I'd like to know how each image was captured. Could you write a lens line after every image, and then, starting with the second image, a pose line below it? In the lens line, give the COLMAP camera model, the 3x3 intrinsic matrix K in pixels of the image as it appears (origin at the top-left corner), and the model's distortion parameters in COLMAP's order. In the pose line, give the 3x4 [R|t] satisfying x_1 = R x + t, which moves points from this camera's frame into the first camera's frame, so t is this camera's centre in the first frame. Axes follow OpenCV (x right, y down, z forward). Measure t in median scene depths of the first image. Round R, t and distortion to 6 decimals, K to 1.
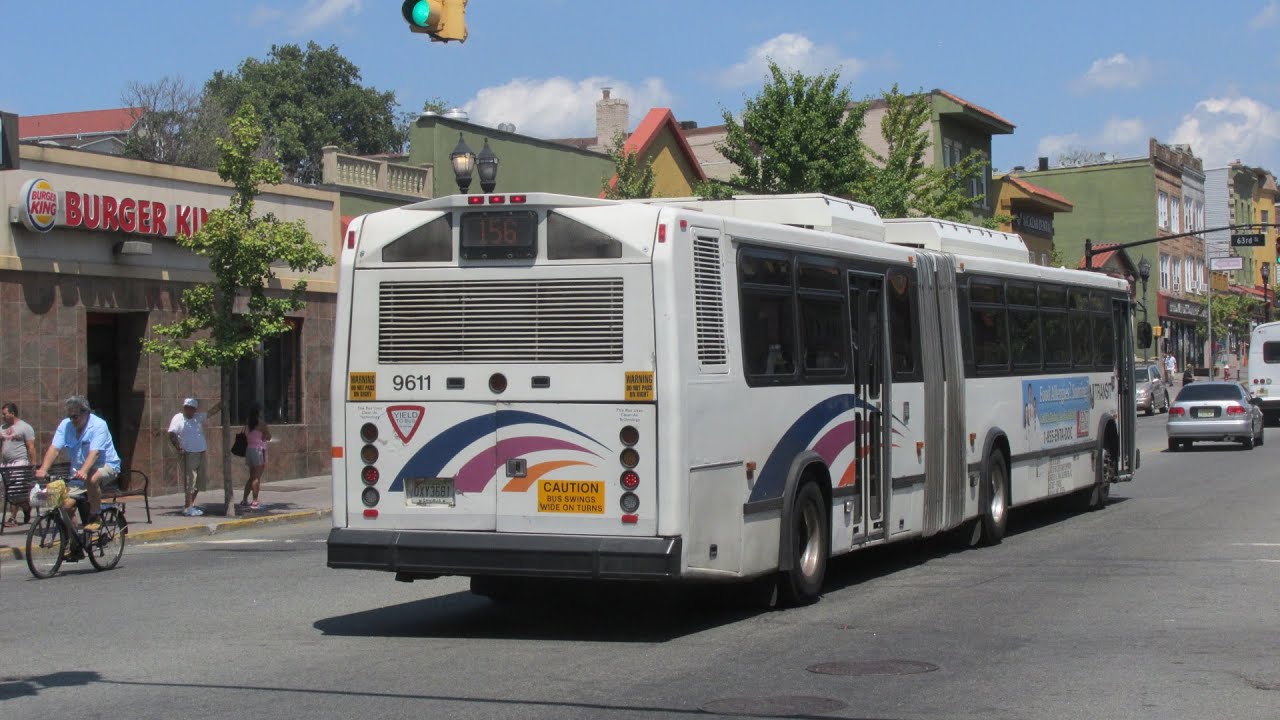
lens RADIAL K [[2418.6, 0, 640.0], [0, 2418.6, 360.0], [0, 0, 1]] dist [-0.459918, 0.009461]
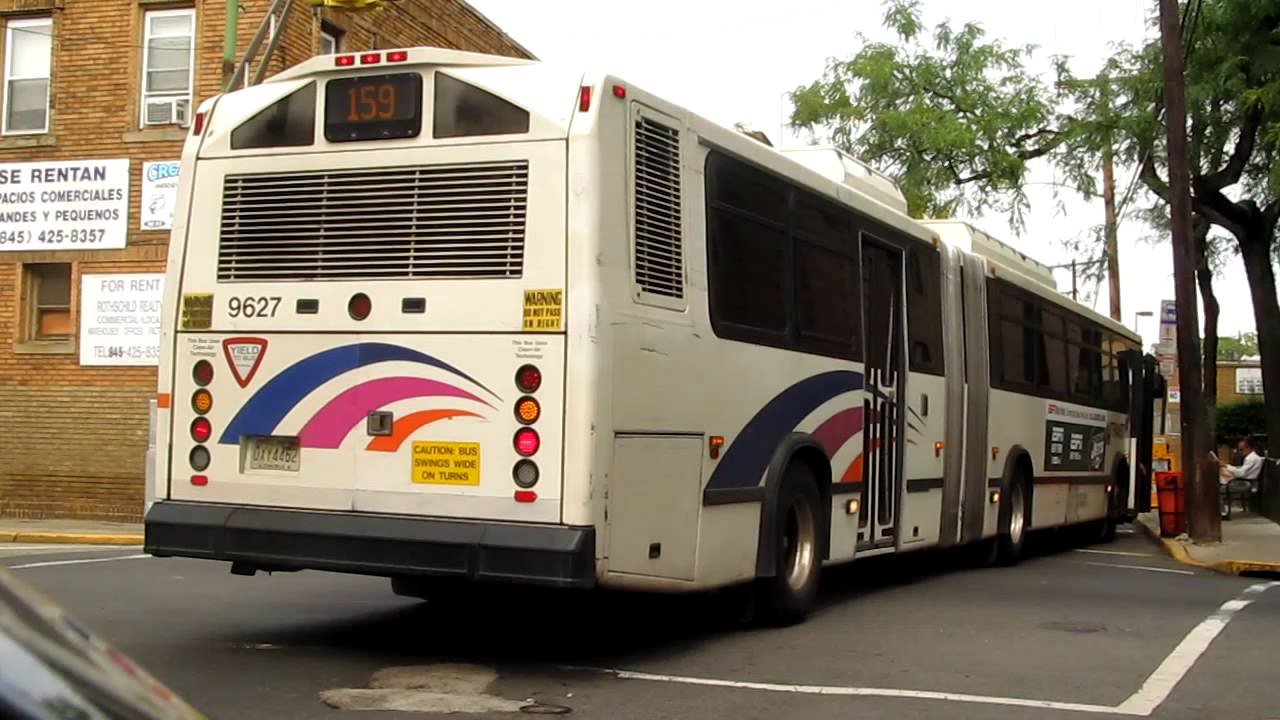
lens RADIAL K [[1614.8, 0, 640.0], [0, 1614.8, 360.0], [0, 0, 1]] dist [0.020037, 0.018869]
pose [[0.997360, 0.030658, -0.065831, 0.056798], [-0.033466, 0.998558, -0.041981, 0.042408], [0.064449, 0.044073, 0.996947, 0.502557]]
